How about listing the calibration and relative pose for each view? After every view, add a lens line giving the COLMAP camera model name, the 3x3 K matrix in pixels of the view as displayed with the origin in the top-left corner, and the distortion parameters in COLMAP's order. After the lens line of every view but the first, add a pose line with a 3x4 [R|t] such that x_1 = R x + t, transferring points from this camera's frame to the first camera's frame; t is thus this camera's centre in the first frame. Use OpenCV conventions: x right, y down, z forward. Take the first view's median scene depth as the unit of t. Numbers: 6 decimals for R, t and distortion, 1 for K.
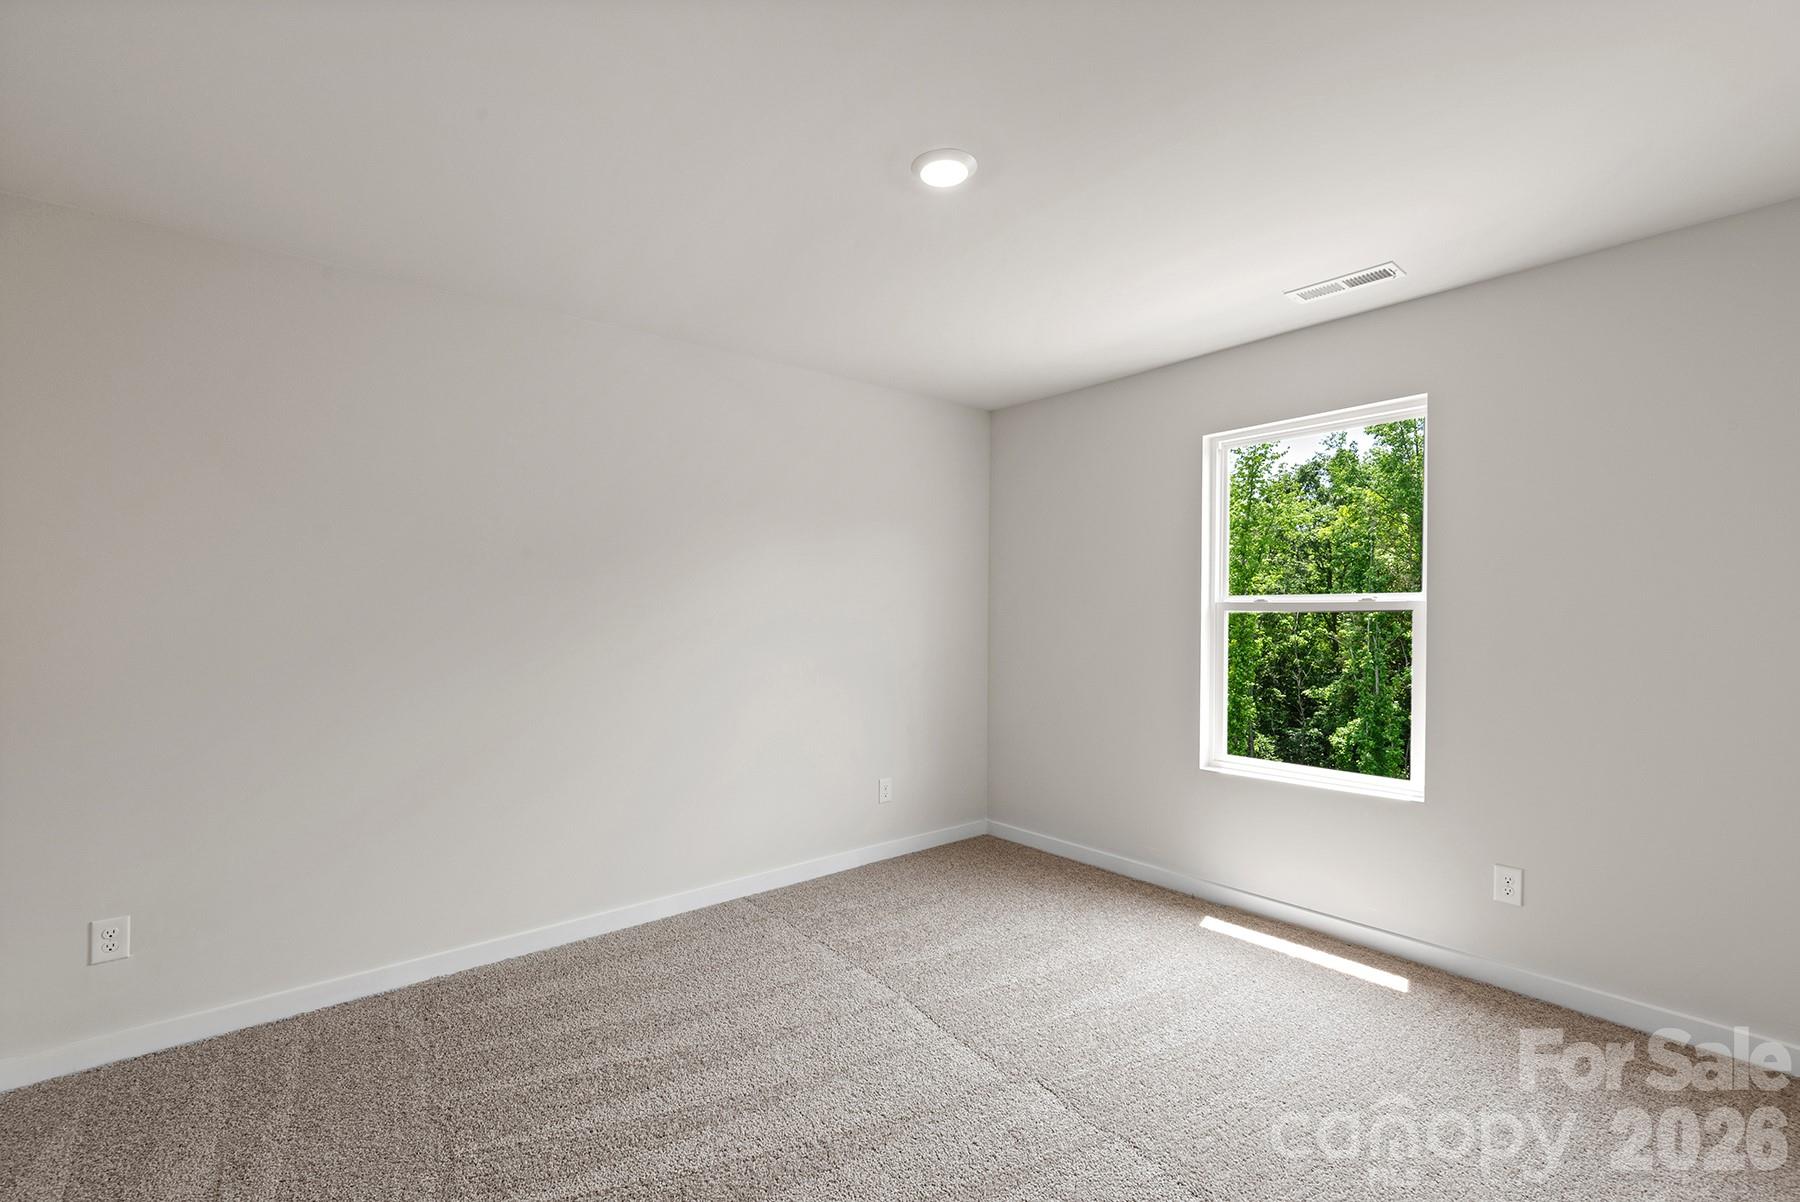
lens RADIAL K [[781.8, 0, 901.0], [0, 781.8, 598.4], [0, 0, 1]] dist [0.000869, 0.000001]
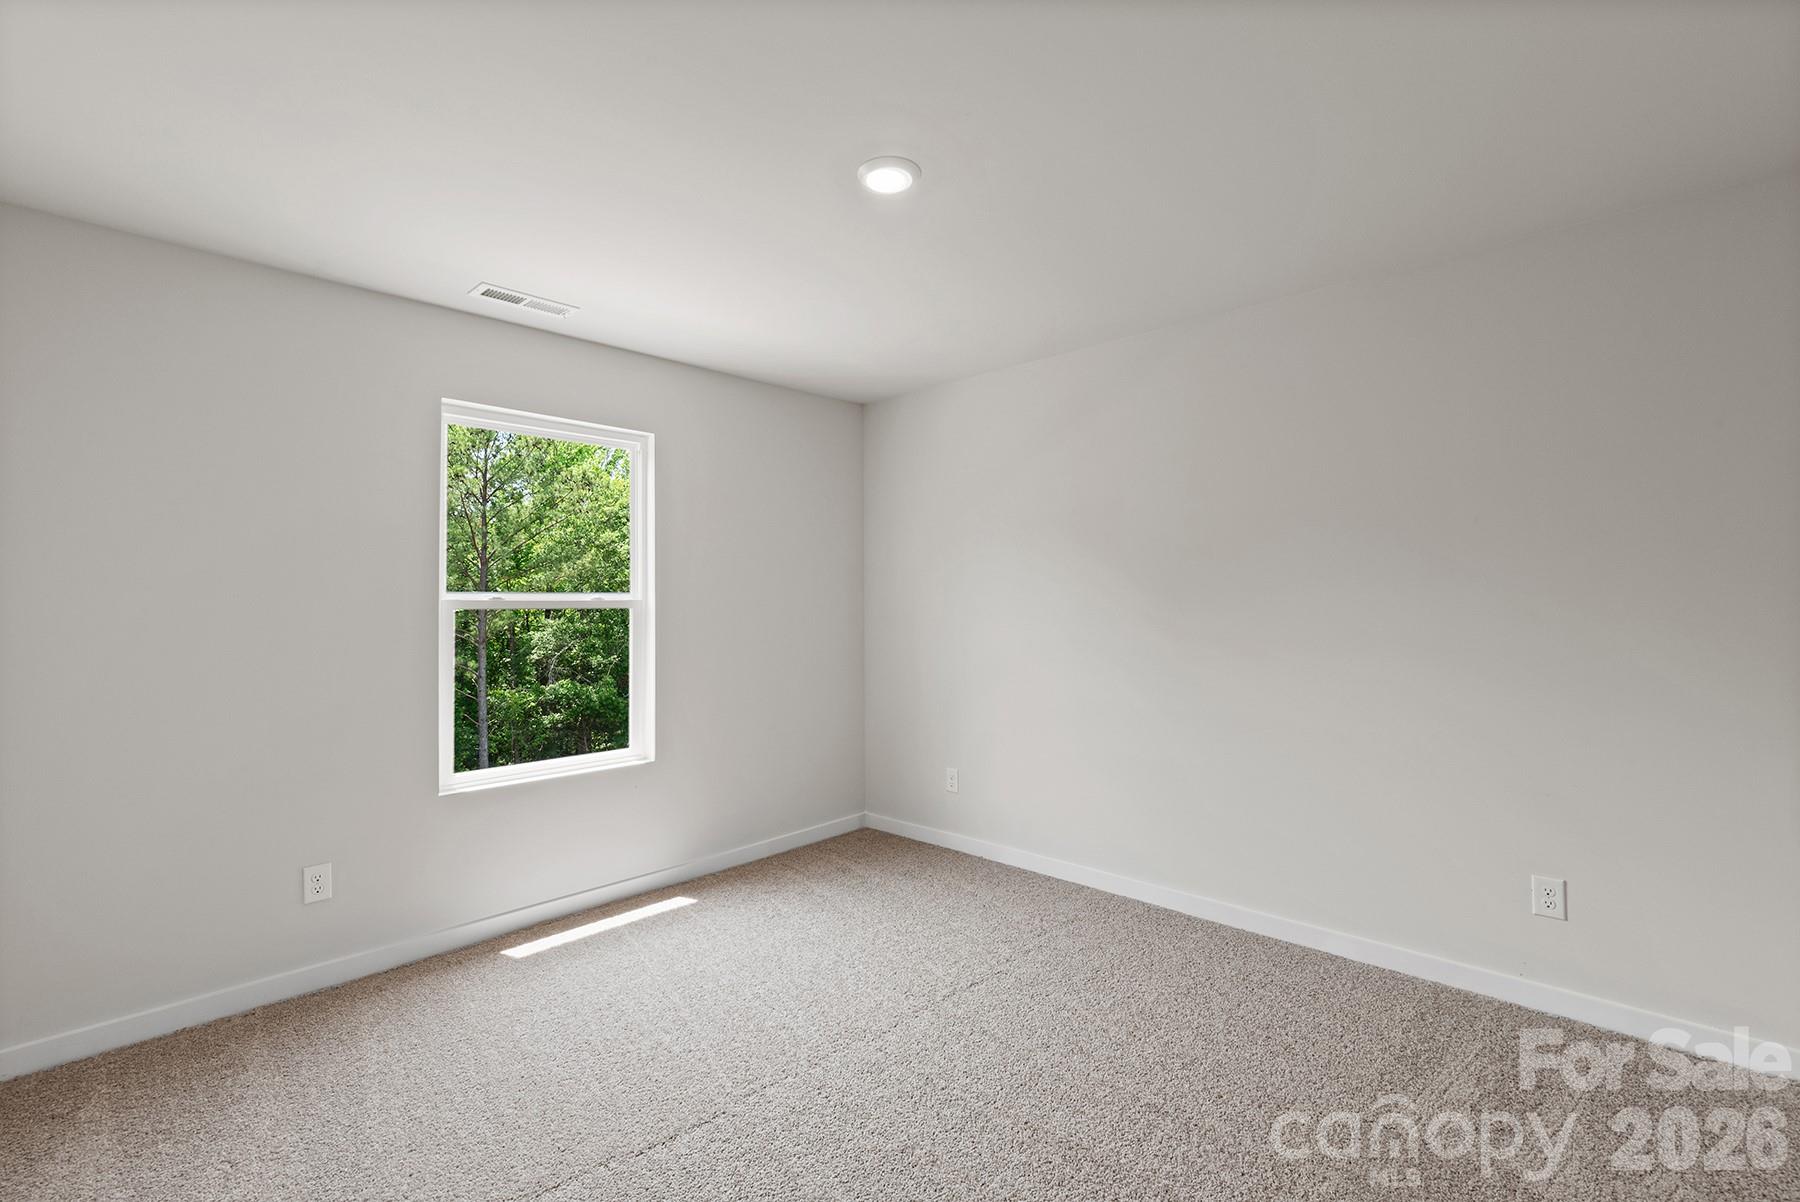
lens RADIAL K [[781.8, 0, 903.1], [0, 781.8, 618.7], [0, 0, 1]] dist [0.000869, 0.000001]
pose [[-0.115616, -0.010573, 0.993238, -0.575029], [-0.002295, 0.999944, 0.010377, 0.017637], [-0.993291, -0.001079, -0.115633, 0.688689]]
